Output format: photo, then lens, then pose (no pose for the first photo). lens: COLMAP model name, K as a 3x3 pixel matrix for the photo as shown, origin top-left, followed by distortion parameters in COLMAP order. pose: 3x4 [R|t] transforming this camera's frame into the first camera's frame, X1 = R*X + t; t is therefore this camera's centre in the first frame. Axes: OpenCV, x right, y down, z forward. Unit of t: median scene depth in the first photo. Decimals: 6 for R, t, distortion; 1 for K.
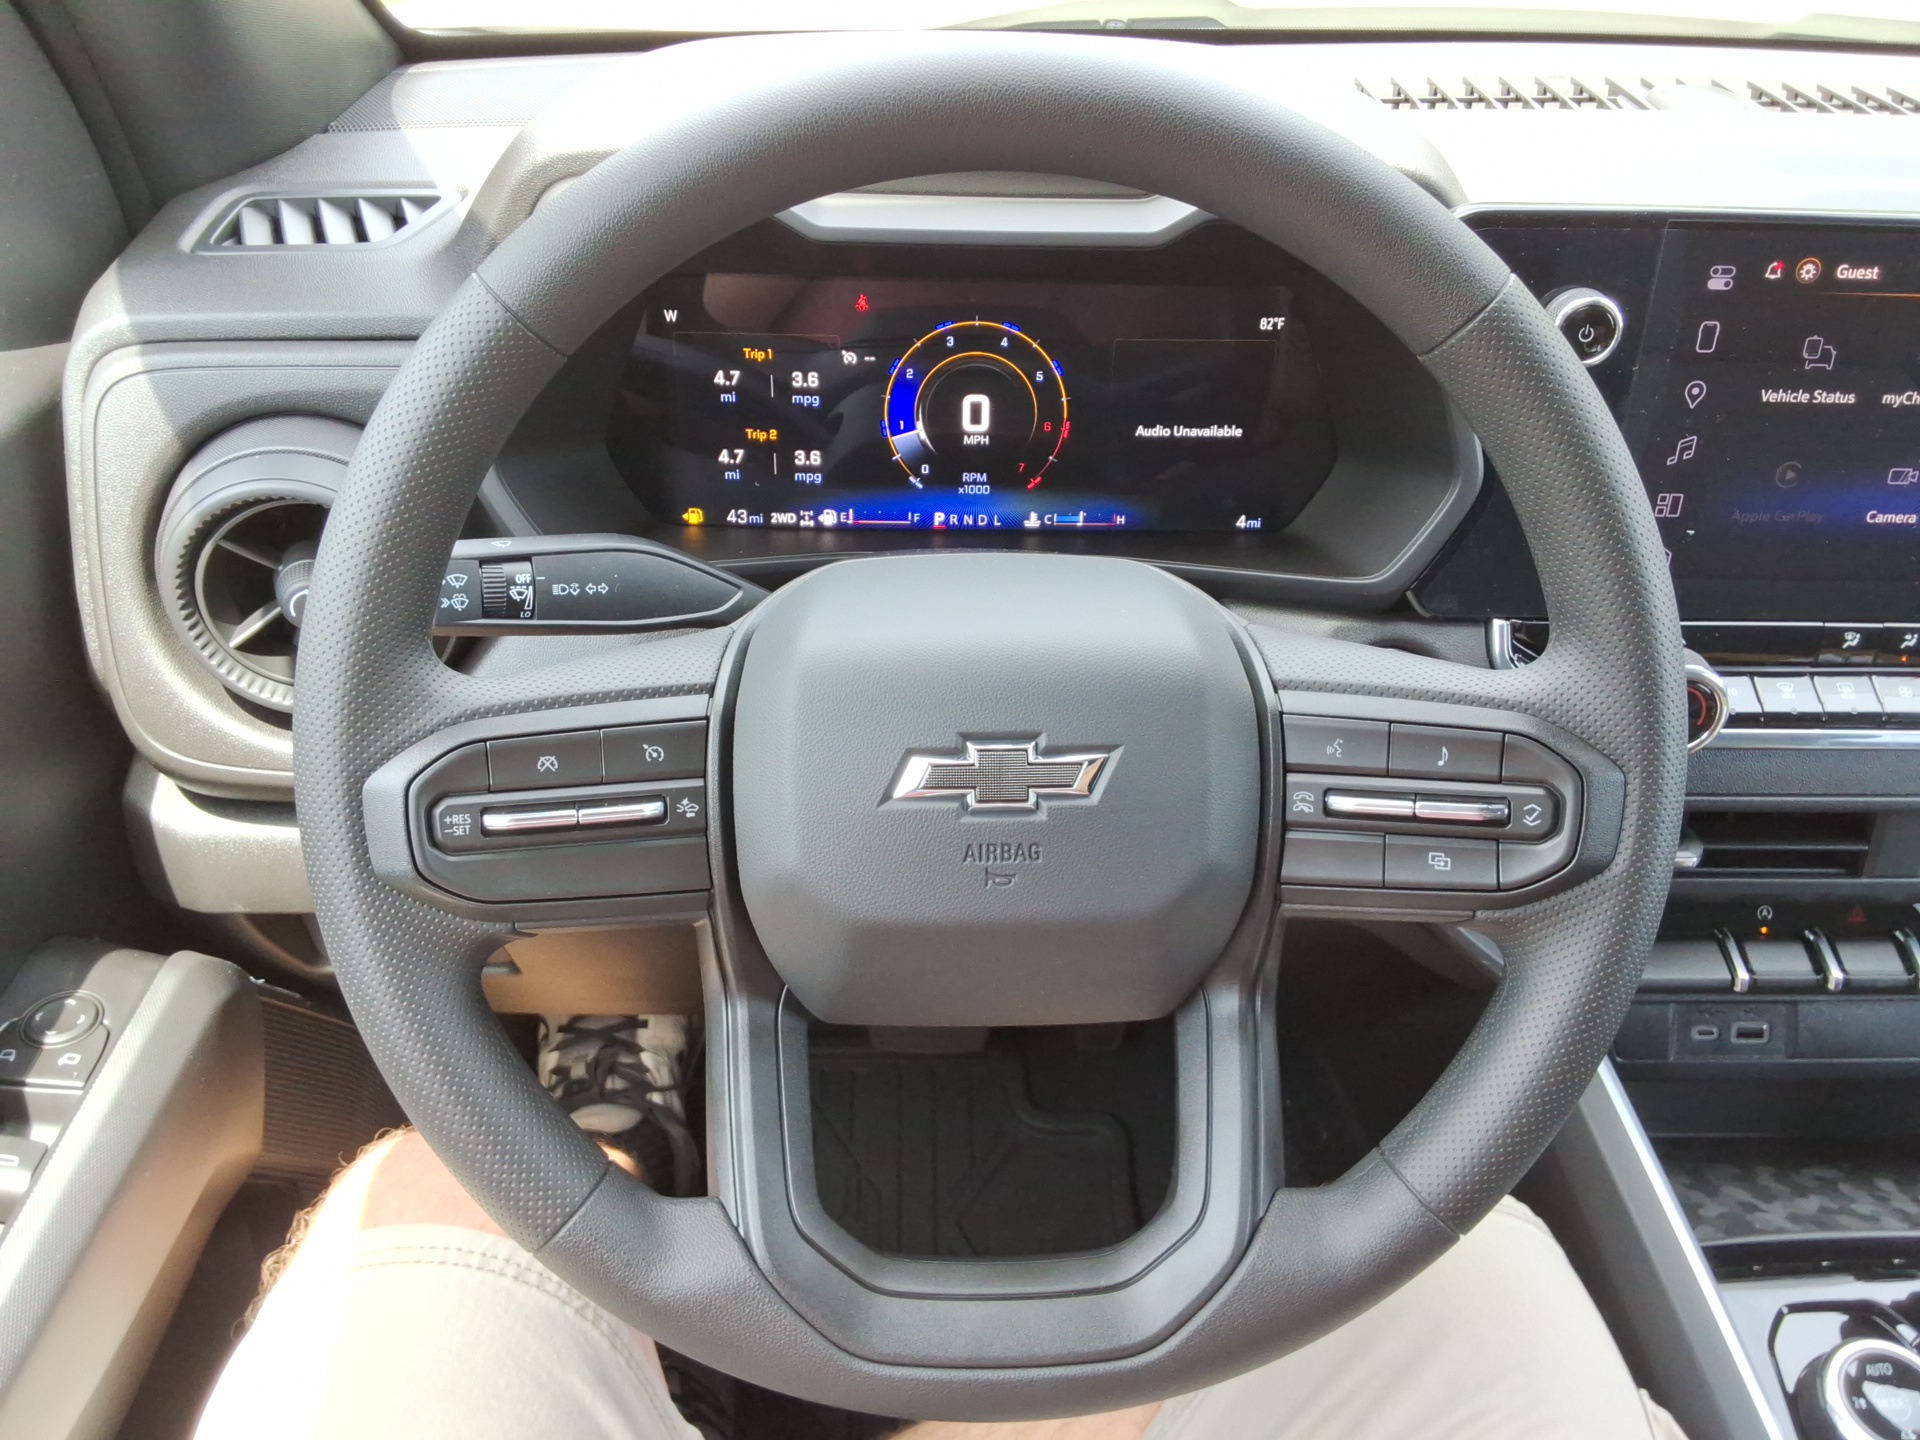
lens RADIAL K [[1532.3, 0, 982.0], [0, 1532.3, 701.5], [0, 0, 1]] dist [0.146574, -0.252937]
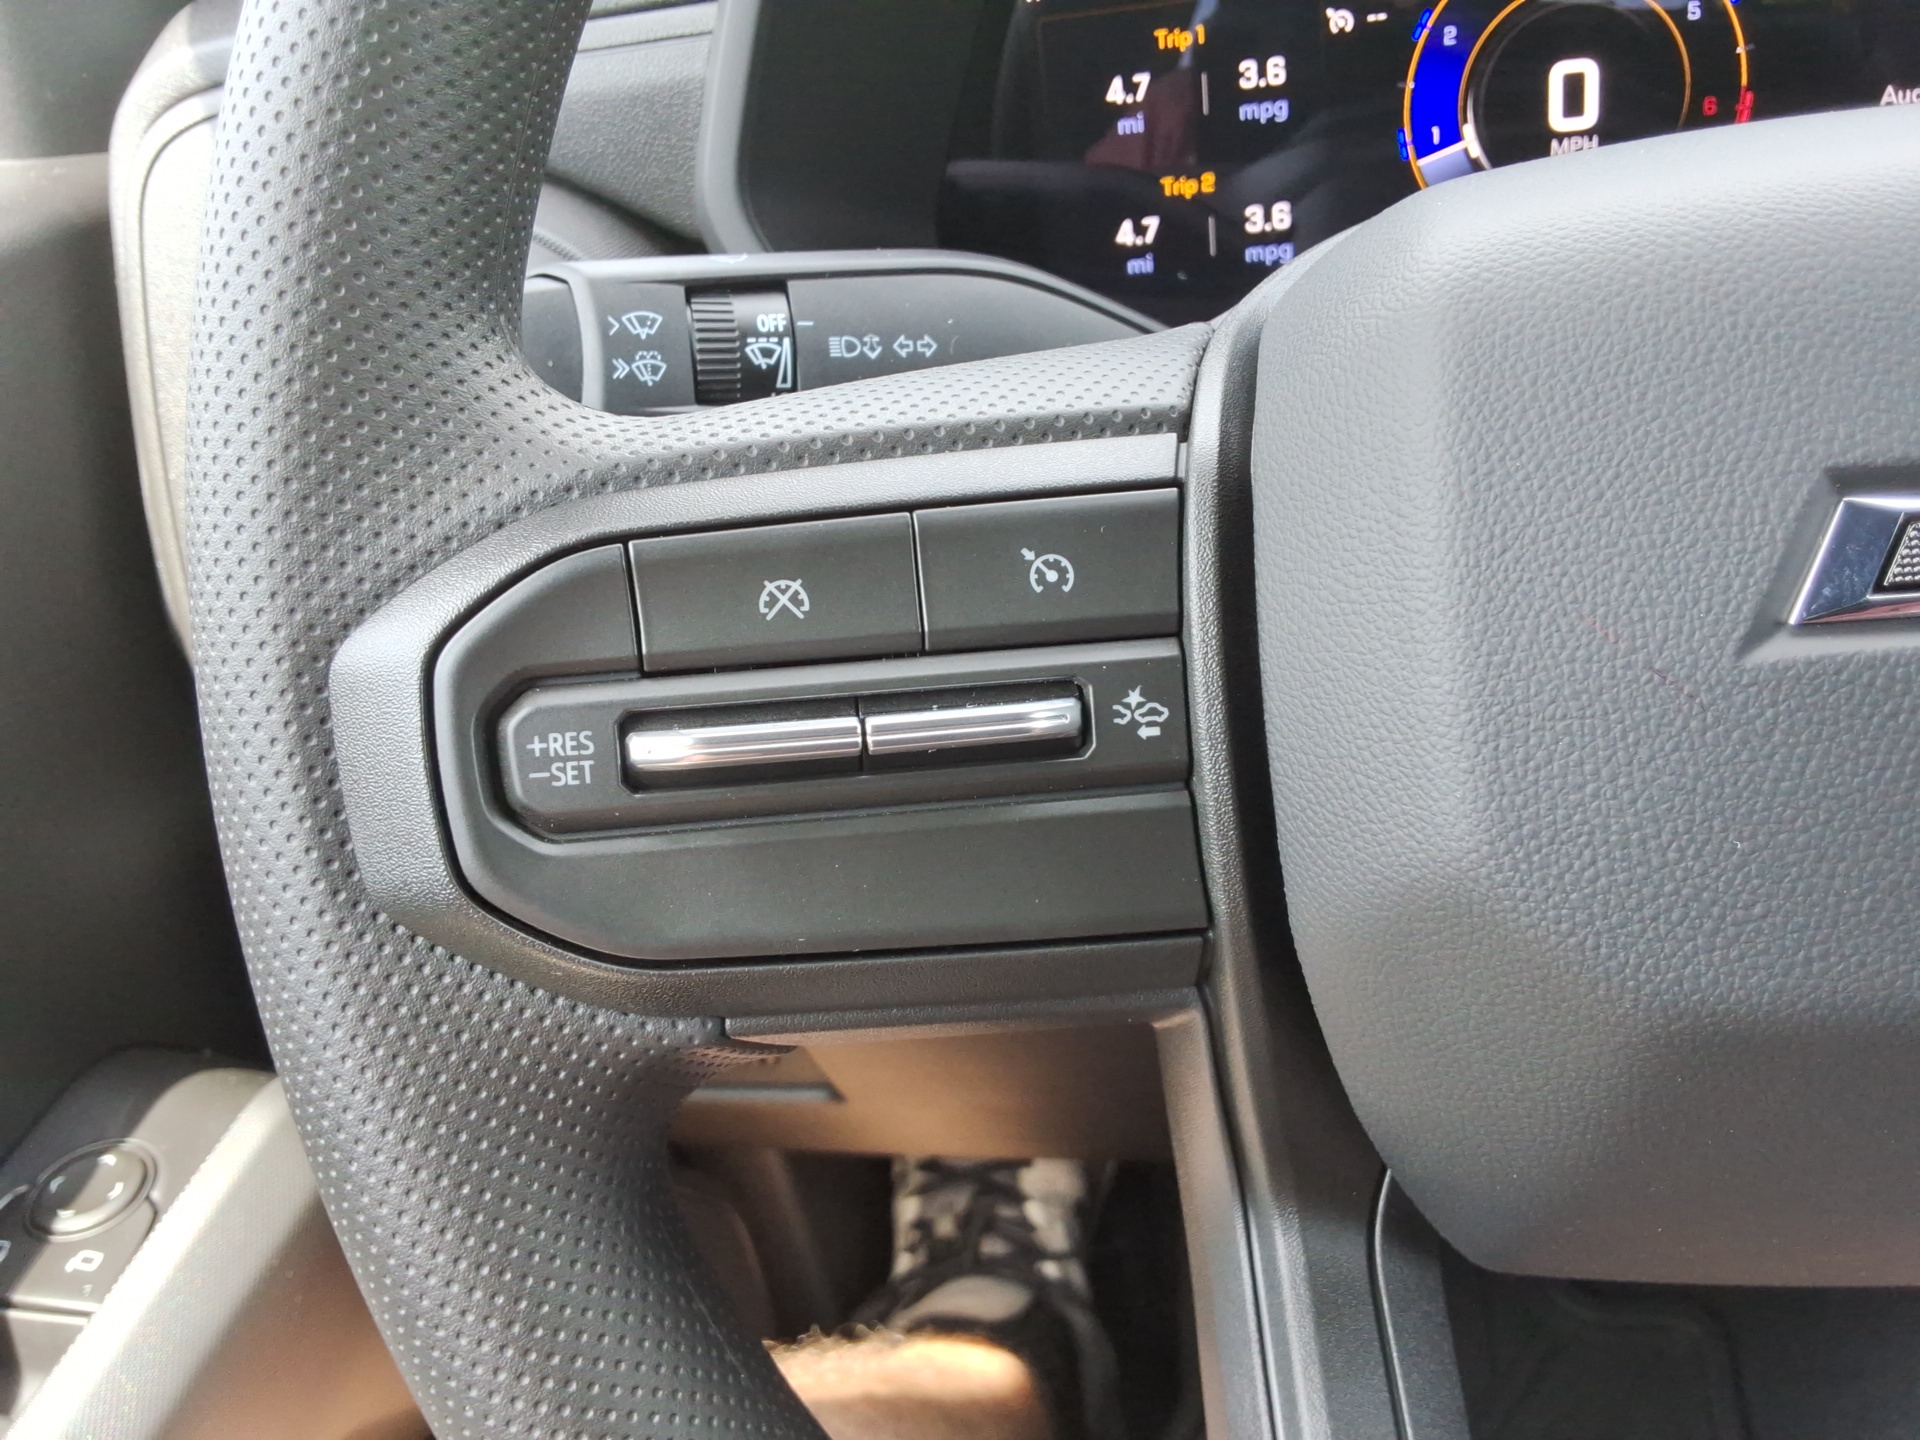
lens RADIAL K [[1532.3, 0, 982.0], [0, 1532.3, 701.5], [0, 0, 1]] dist [0.146574, -0.252937]
pose [[0.972753, -0.053492, -0.225588, -0.110572], [0.039174, 0.996951, -0.067480, 0.069592], [0.228510, 0.056804, 0.971883, 0.478982]]
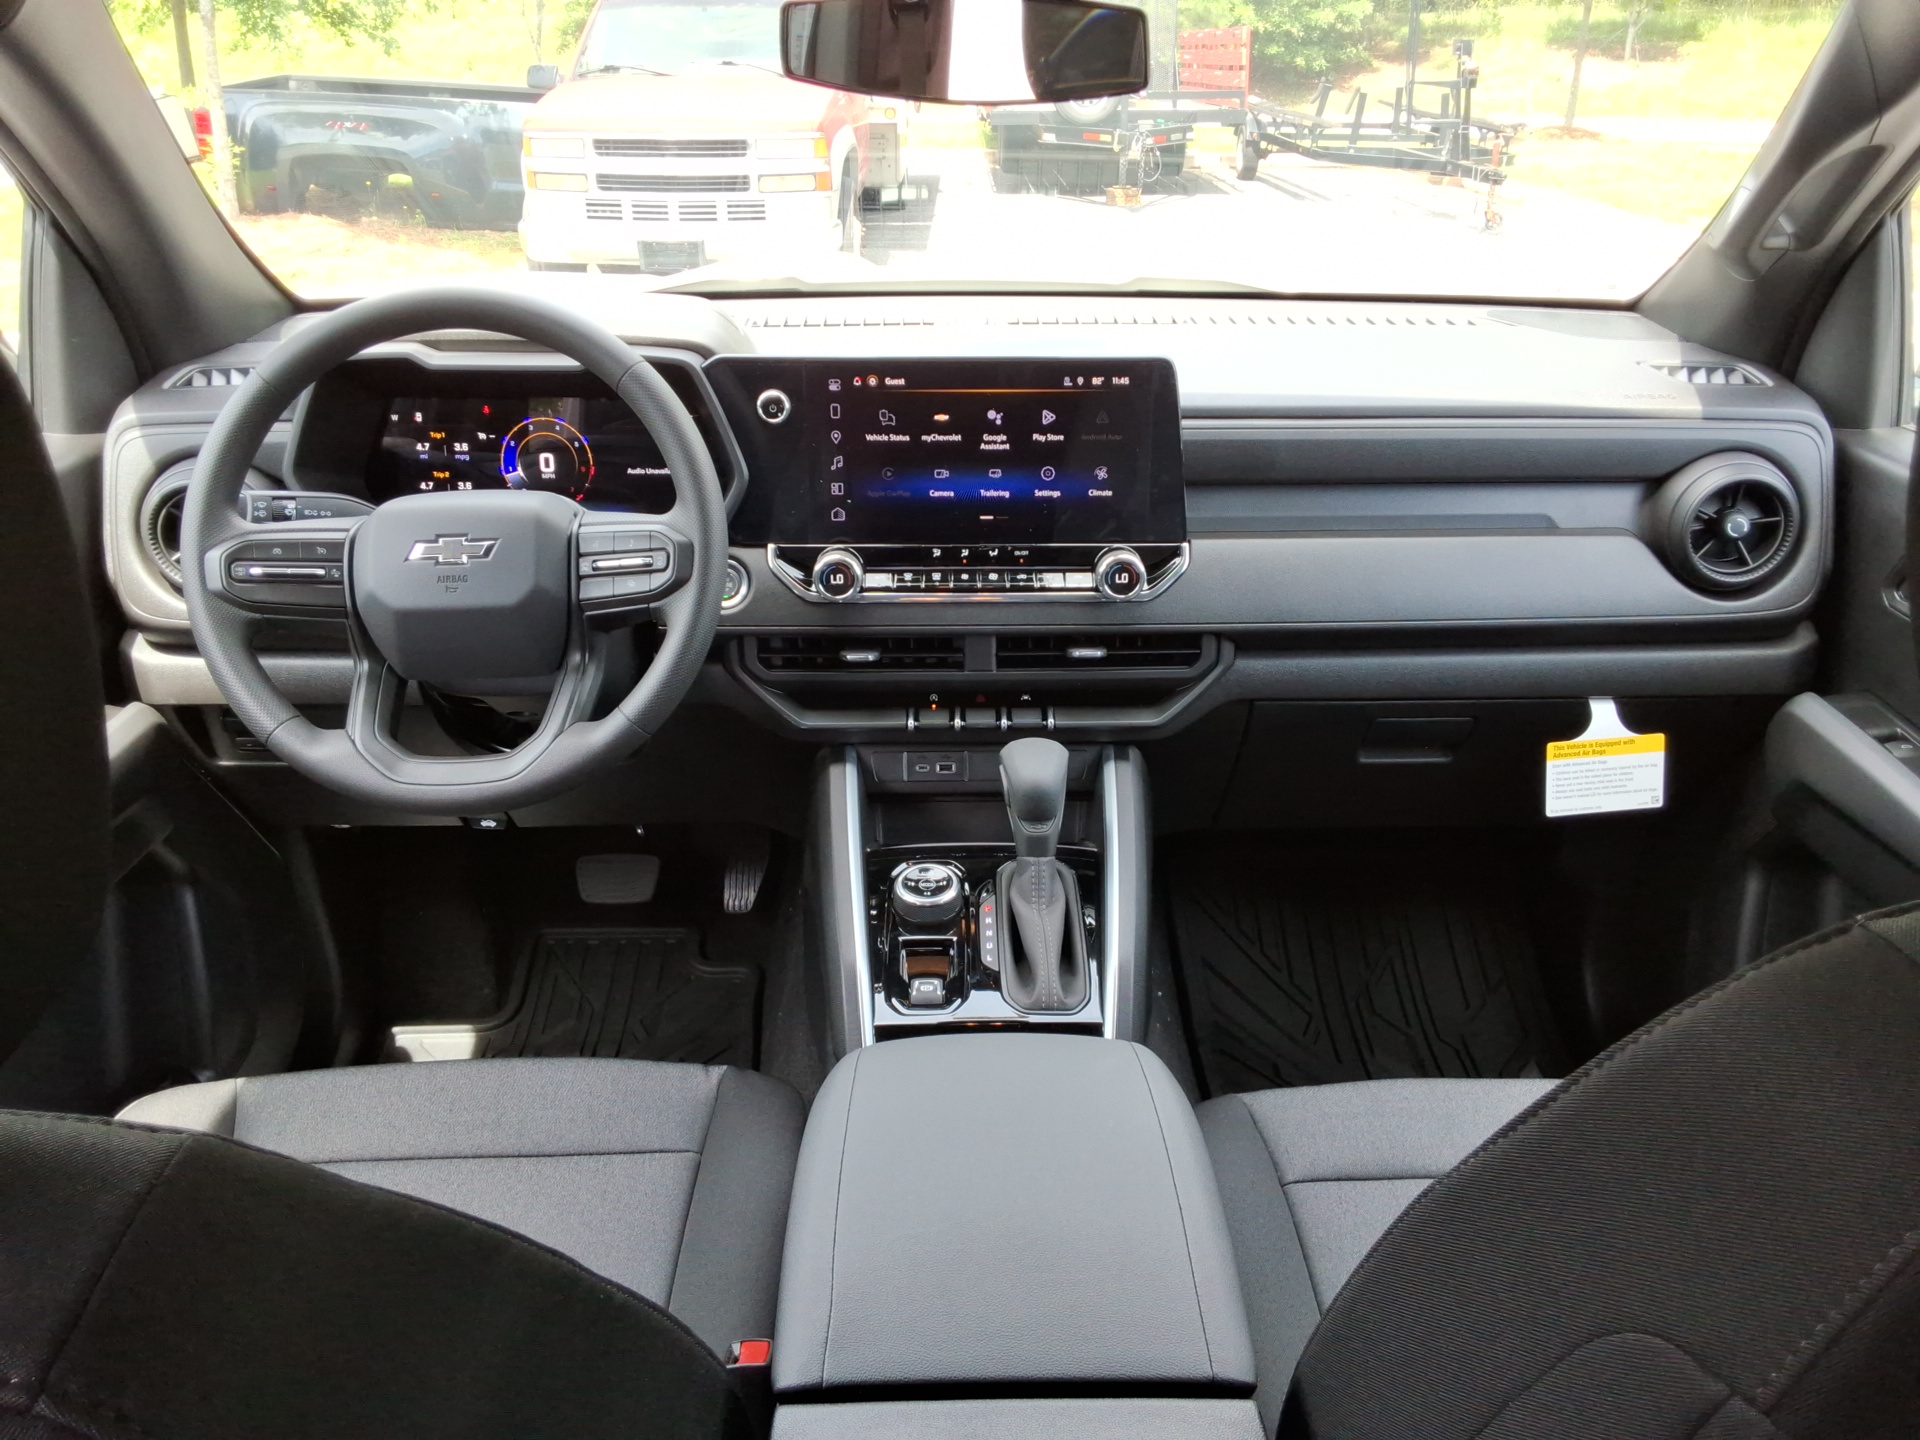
lens RADIAL K [[1532.3, 0, 982.0], [0, 1532.3, 701.5], [0, 0, 1]] dist [0.146574, -0.252937]
pose [[0.999727, -0.017552, -0.015406, 0.692001], [0.014751, 0.985993, -0.166135, 0.550100], [0.018107, 0.165863, 0.985983, -1.119498]]
